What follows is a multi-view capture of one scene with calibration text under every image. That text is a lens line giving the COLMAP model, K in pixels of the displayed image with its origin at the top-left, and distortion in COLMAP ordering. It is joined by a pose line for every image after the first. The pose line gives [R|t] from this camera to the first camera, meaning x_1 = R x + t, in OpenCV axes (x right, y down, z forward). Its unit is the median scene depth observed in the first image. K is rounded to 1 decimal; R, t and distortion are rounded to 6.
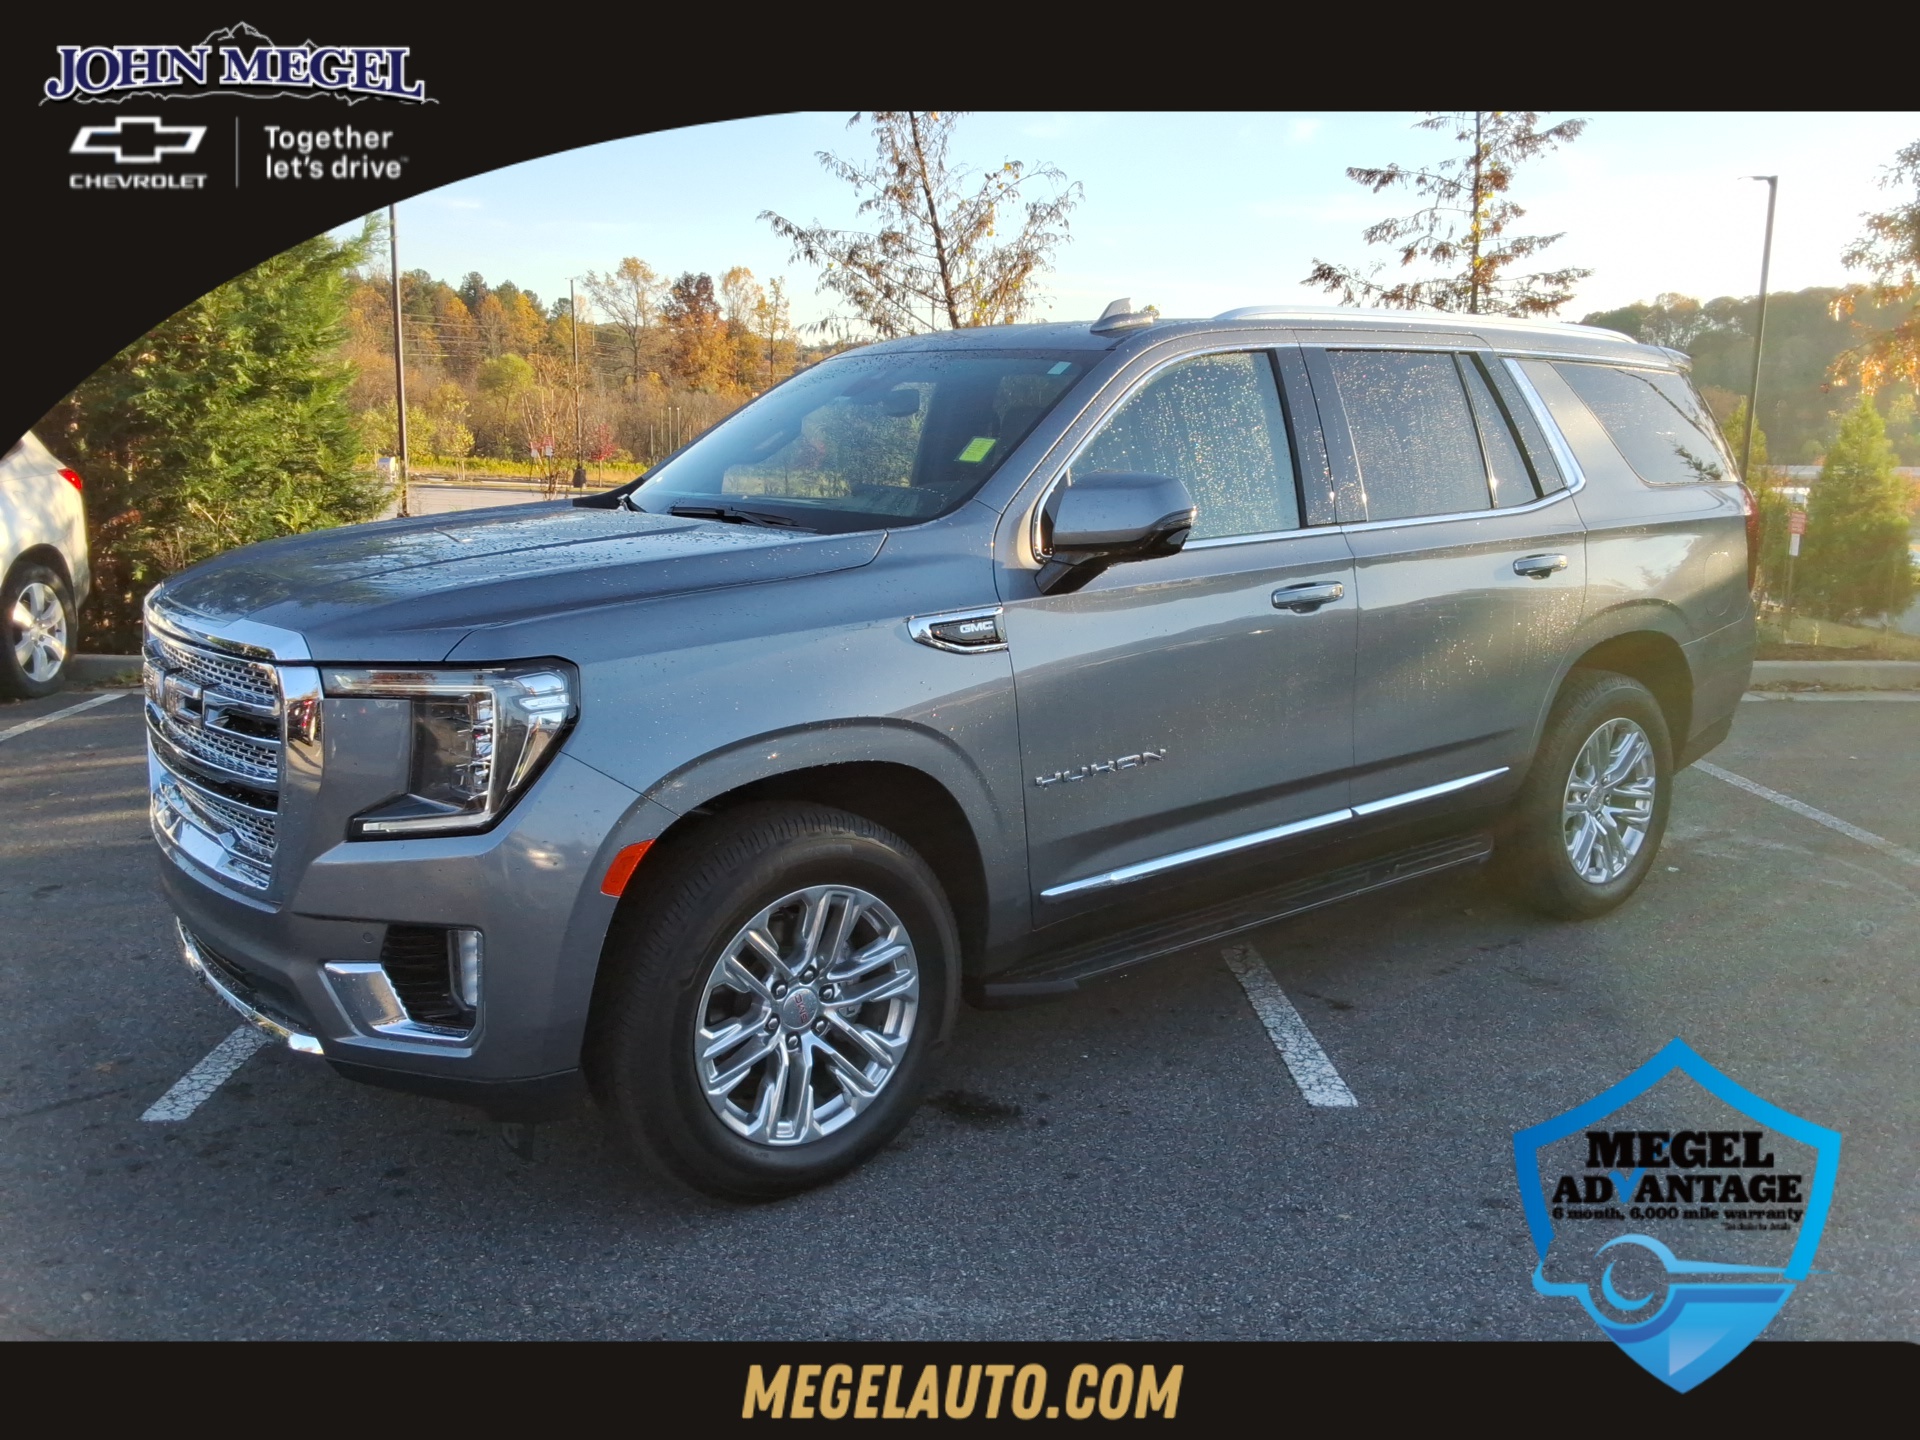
lens RADIAL K [[1540.4, 0, 991.8], [0, 1540.4, 717.0], [0, 0, 1]] dist [0.086285, -0.164470]
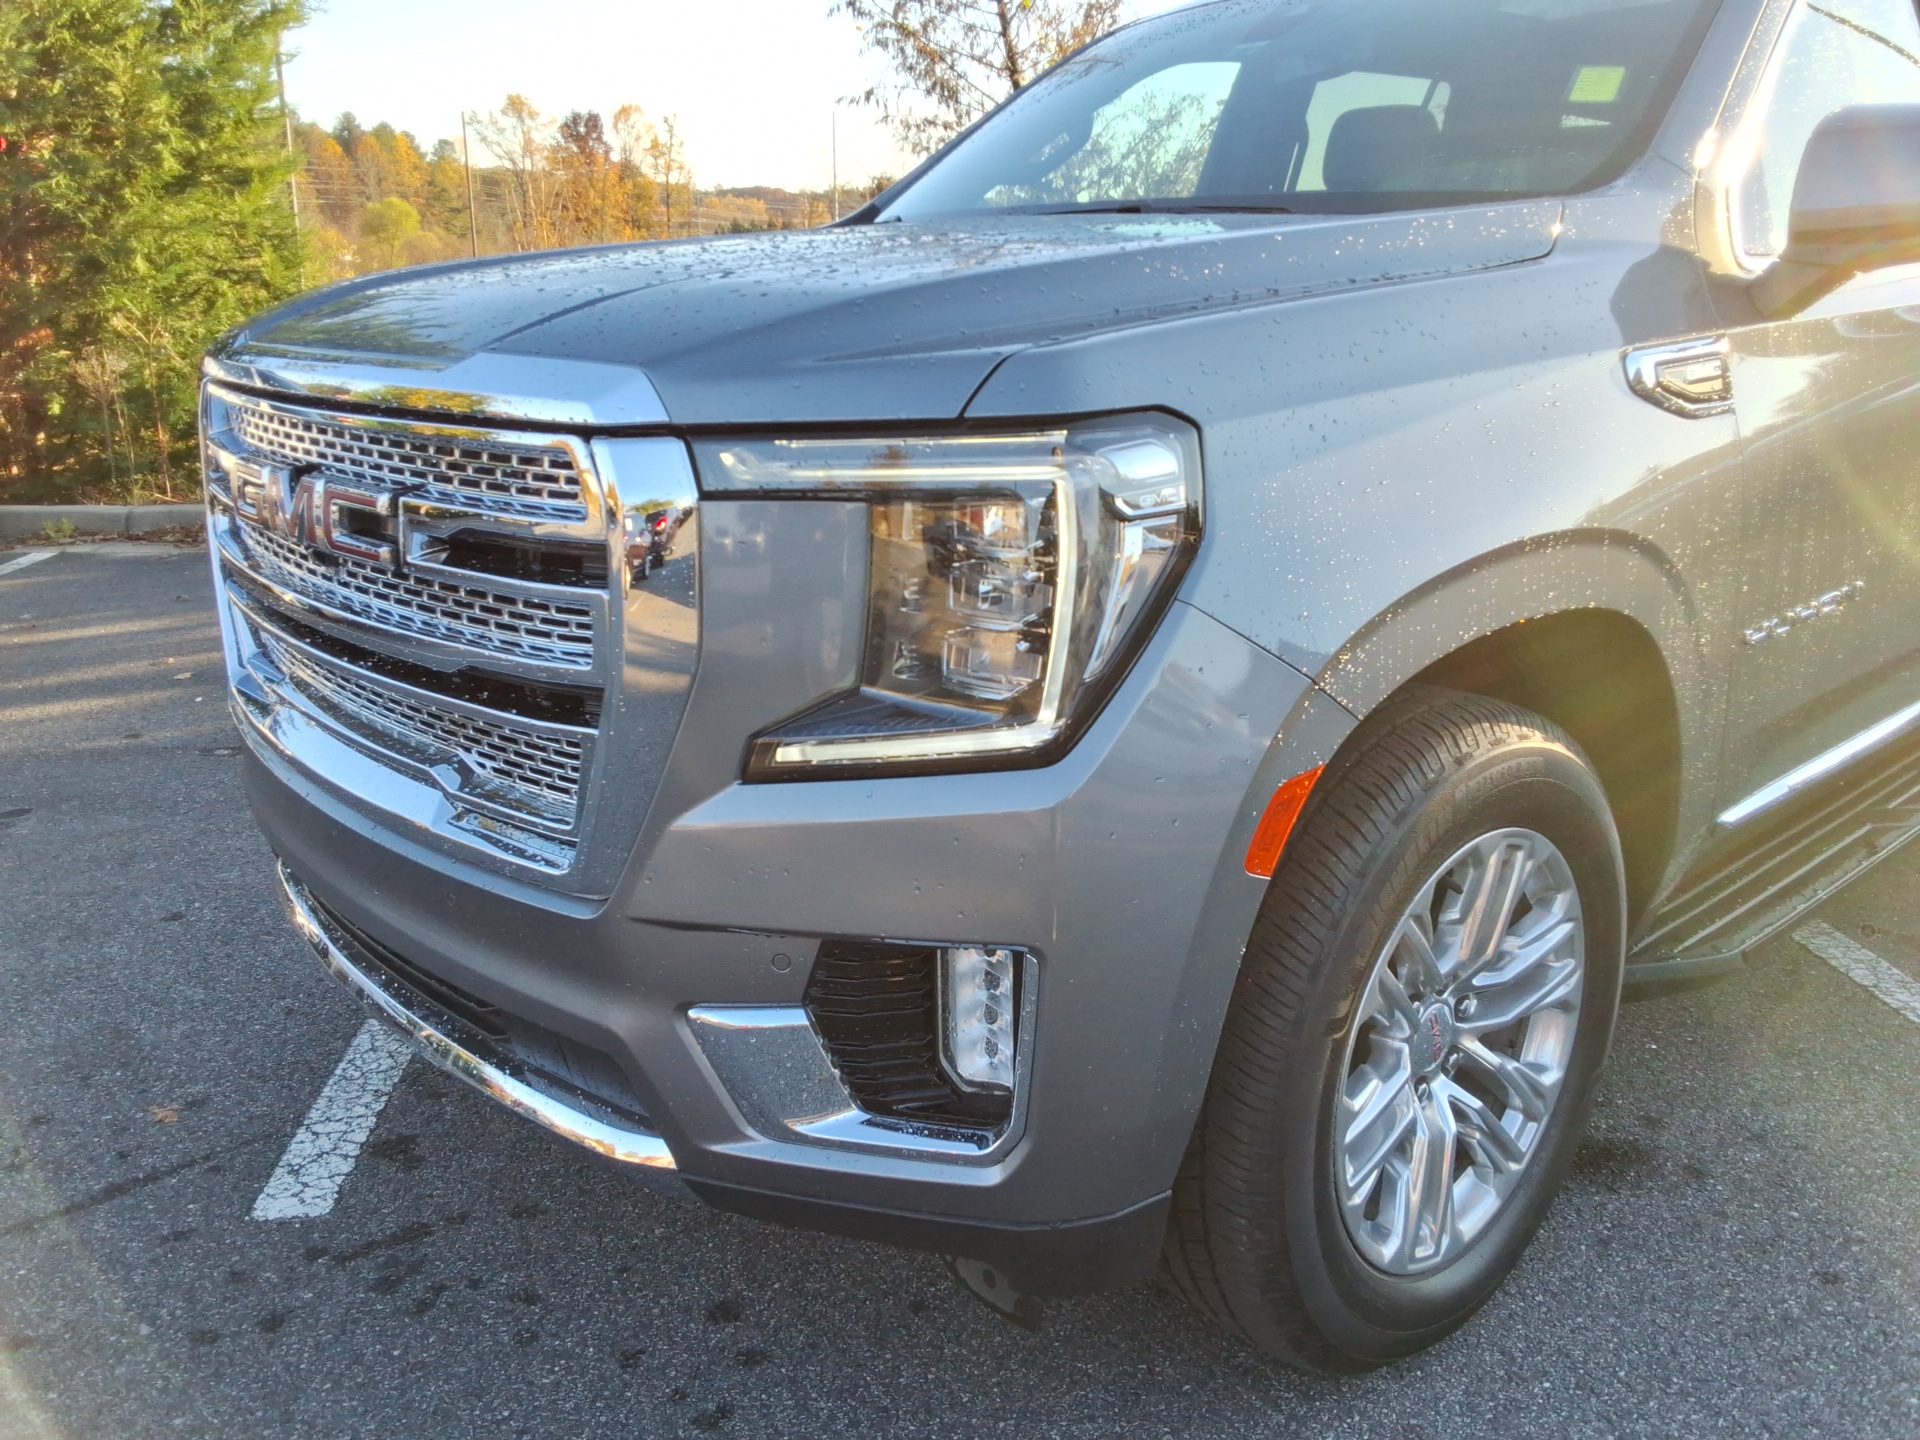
lens RADIAL K [[1542.1, 0, 977.0], [0, 1542.1, 714.0], [0, 0, 1]] dist [0.100901, -0.153435]
pose [[0.998767, -0.022750, 0.044125, -0.230820], [0.018666, 0.995690, 0.090847, 0.007906], [-0.046001, -0.089911, 0.994887, 0.314994]]
